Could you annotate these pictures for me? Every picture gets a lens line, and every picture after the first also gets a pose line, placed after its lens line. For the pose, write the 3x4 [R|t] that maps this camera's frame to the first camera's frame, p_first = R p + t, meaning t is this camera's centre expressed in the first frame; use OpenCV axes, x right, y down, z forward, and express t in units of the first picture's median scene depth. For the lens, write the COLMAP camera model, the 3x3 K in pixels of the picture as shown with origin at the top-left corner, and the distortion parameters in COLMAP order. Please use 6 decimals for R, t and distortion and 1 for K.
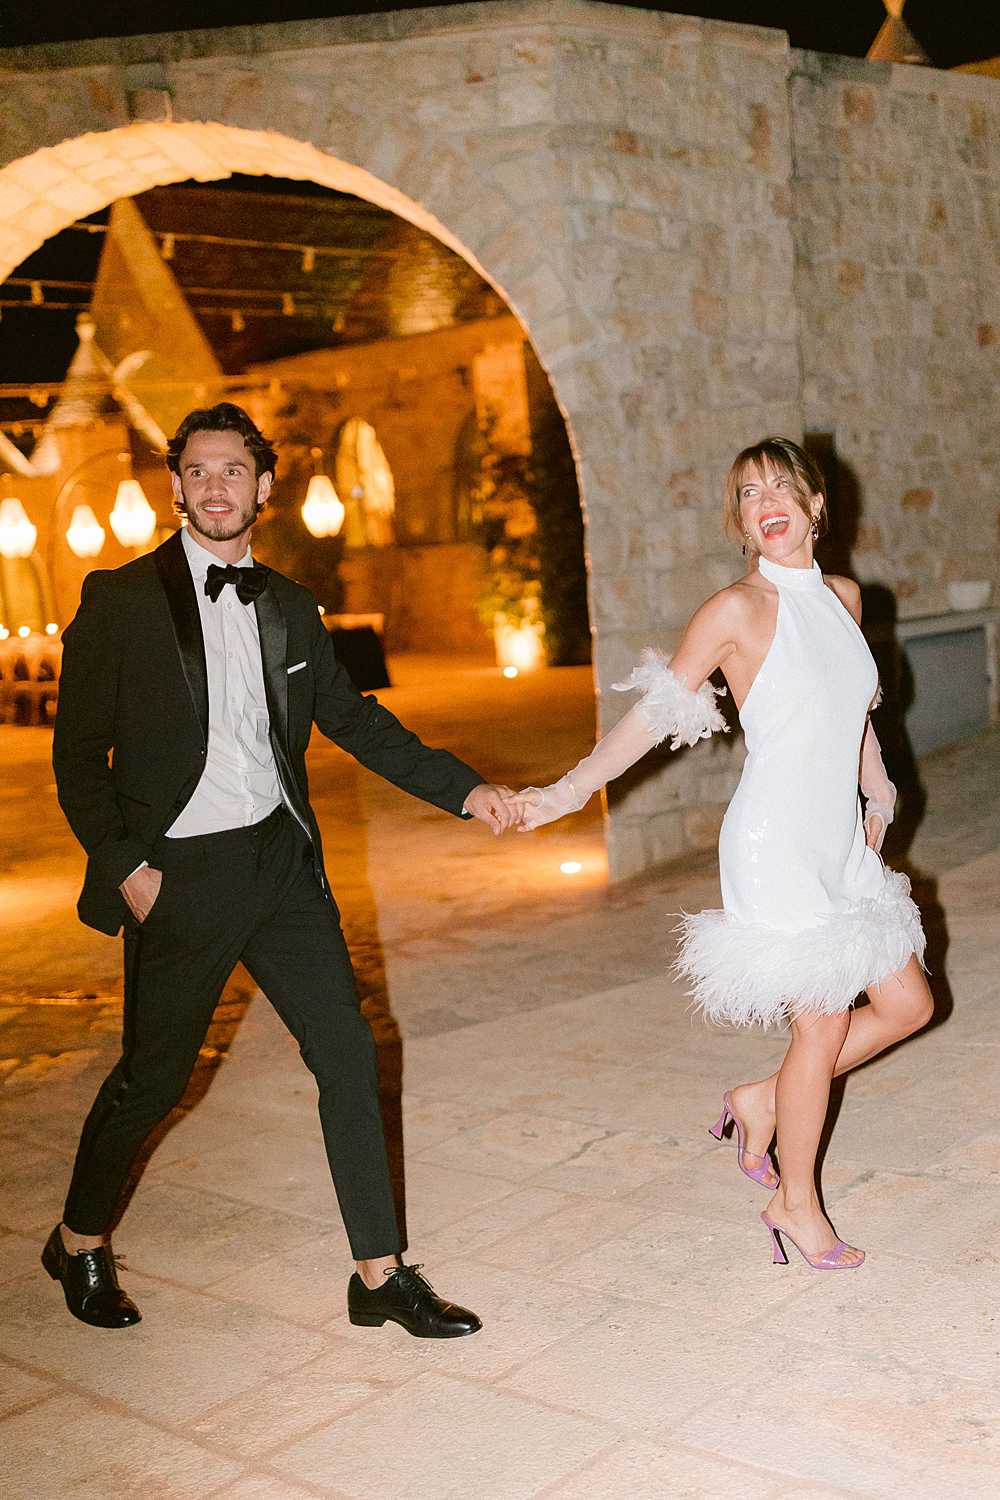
lens RADIAL K [[1628.3, 0, 498.4], [0, 1628.3, 835.0], [0, 0, 1]] dist [0.011129, -0.027104]
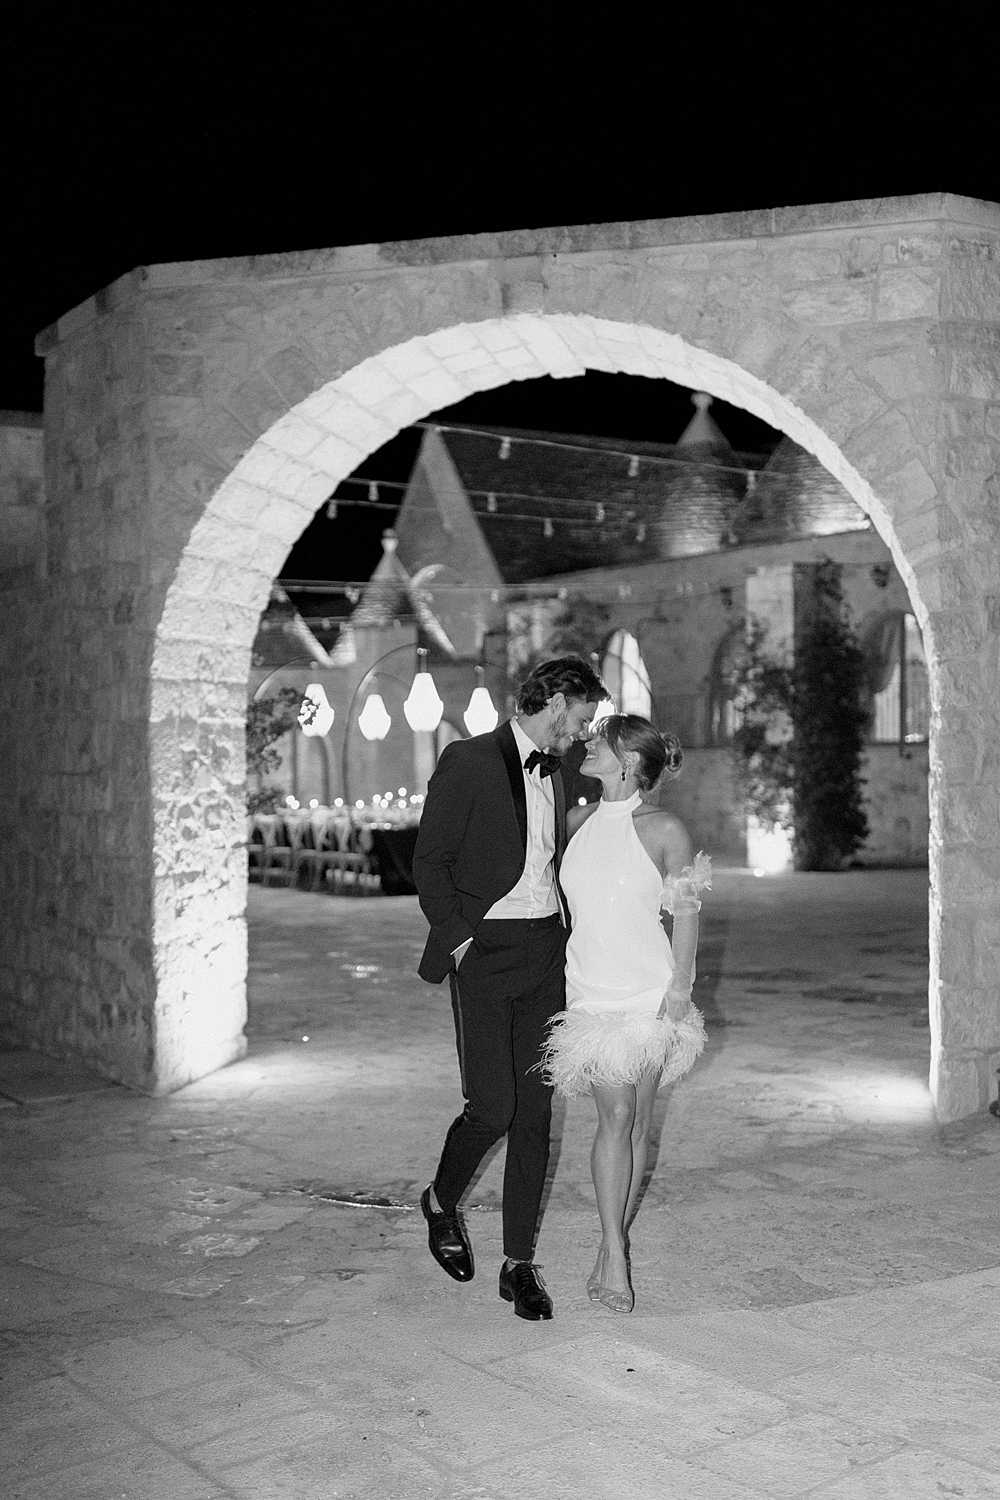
lens RADIAL K [[1476.8, 0, 452.9], [0, 1476.8, 756.0], [0, 0, 1]] dist [0.020576, 0.004231]
pose [[0.982328, 0.060040, -0.177274, -0.067505], [-0.089091, 0.982963, -0.160768, -0.014896], [0.164601, 0.173720, 0.970942, 0.132516]]
